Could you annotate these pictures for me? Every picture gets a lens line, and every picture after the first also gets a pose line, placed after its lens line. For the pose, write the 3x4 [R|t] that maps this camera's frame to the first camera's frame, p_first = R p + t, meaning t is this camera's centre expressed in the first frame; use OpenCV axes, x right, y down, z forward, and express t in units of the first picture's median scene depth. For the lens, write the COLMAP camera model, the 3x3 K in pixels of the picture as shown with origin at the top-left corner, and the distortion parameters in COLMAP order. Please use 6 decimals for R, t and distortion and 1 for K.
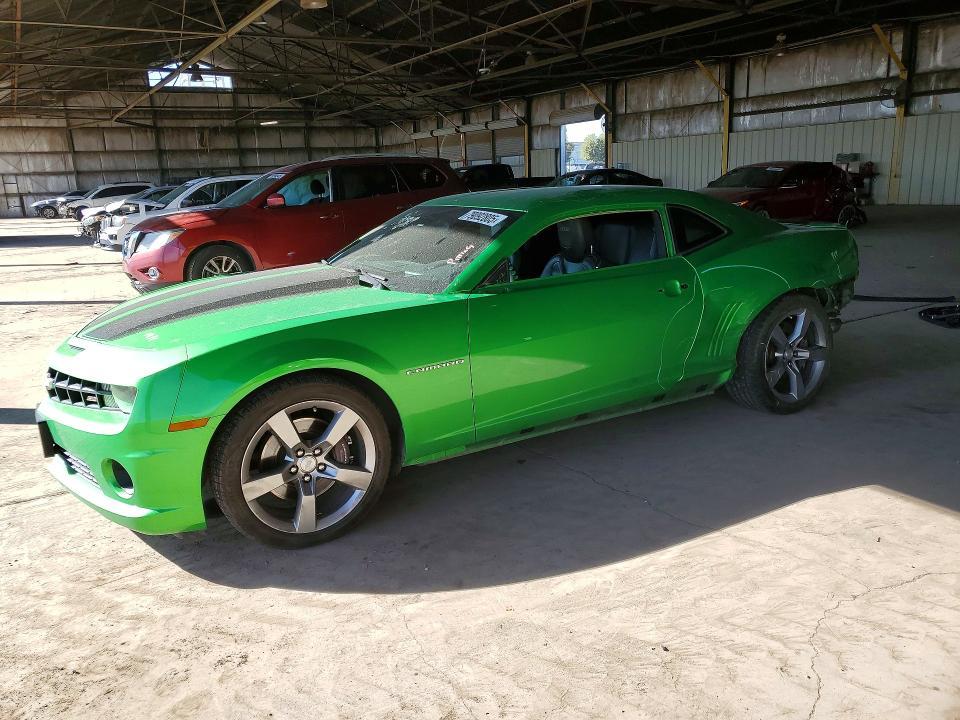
lens RADIAL K [[814.7, 0, 462.9], [0, 814.7, 361.6], [0, 0, 1]] dist [0.008814, 0.049478]
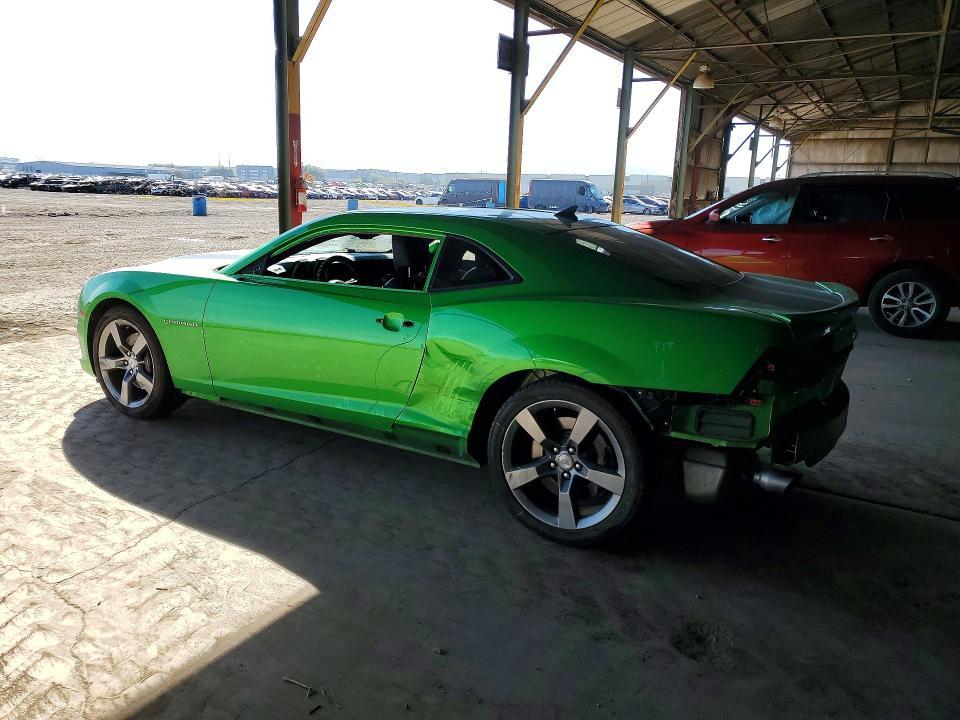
lens RADIAL K [[814.7, 0, 462.9], [0, 814.7, 361.6], [0, 0, 1]] dist [0.008814, 0.049478]
pose [[0.417388, 0.244192, -0.875304, 1.433966], [-0.252746, 0.956408, 0.146297, -0.263039], [0.872873, 0.160167, 0.460912, 0.838969]]
